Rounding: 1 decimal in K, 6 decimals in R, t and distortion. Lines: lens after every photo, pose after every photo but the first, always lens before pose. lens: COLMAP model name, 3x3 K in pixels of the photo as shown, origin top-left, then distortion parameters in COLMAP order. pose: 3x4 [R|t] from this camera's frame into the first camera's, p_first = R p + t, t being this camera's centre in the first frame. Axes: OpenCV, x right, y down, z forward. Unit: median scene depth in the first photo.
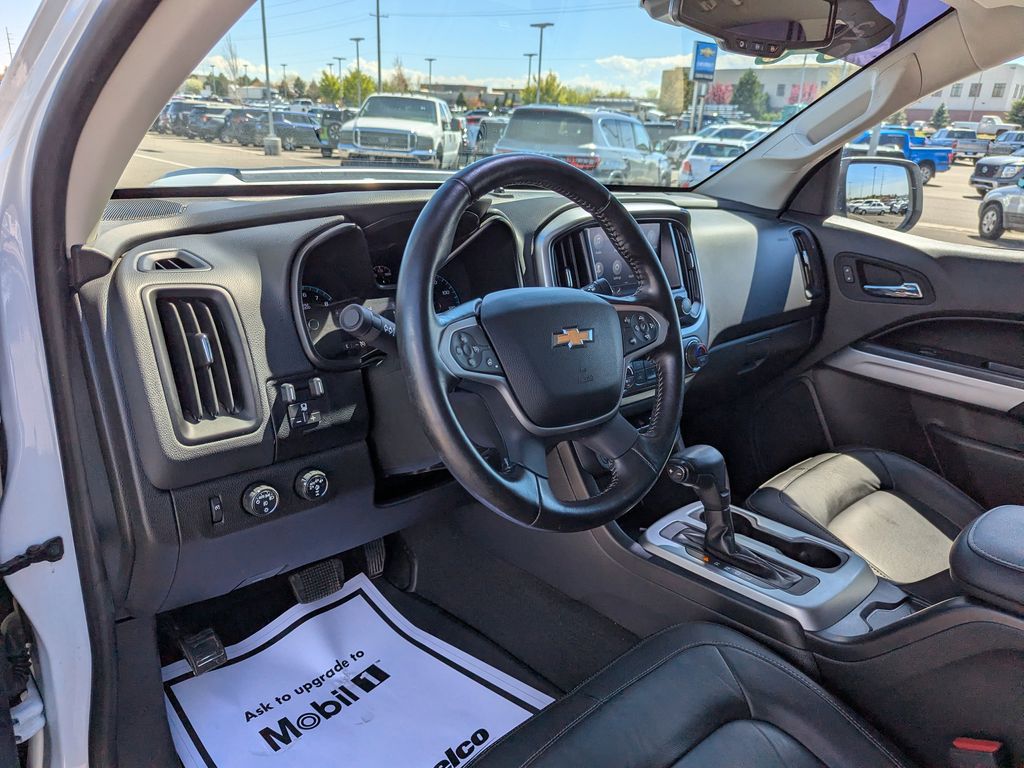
lens RADIAL K [[713.6, 0, 509.5], [0, 713.6, 385.0], [0, 0, 1]] dist [0.045515, -0.033259]
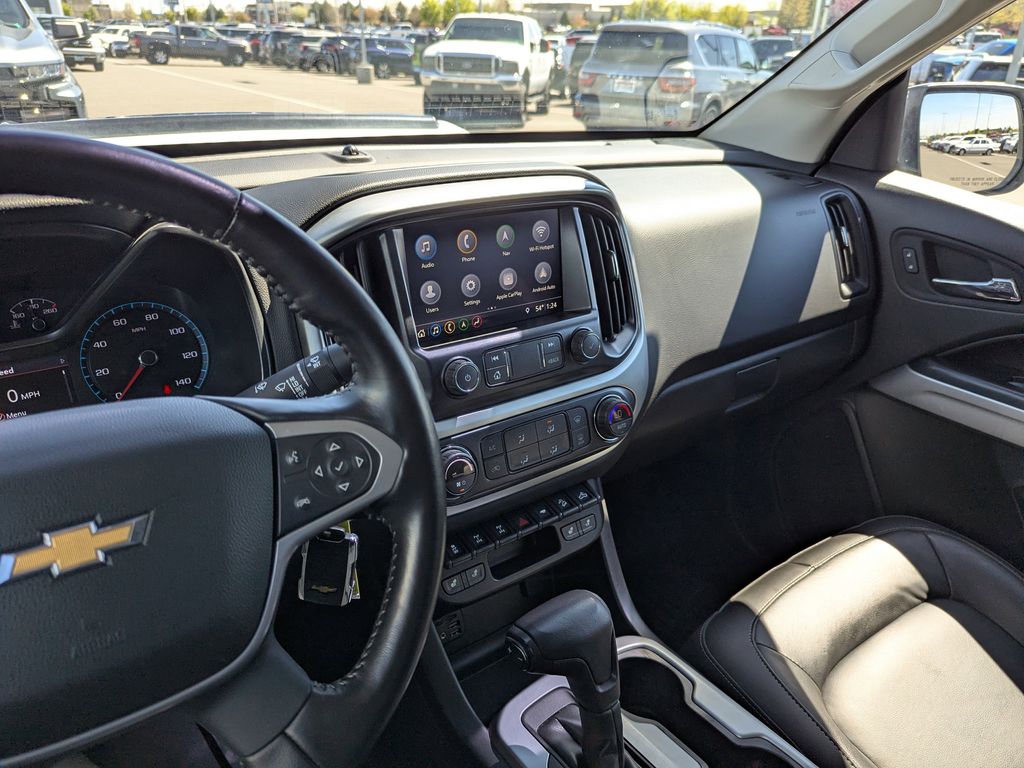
lens RADIAL K [[719.5, 0, 514.4], [0, 719.5, 377.3], [0, 0, 1]] dist [0.061803, -0.067358]
pose [[0.993177, 0.024284, -0.114064, 0.177586], [-0.015105, 0.996627, 0.080661, -0.092490], [0.115638, -0.078388, 0.990194, 0.260608]]
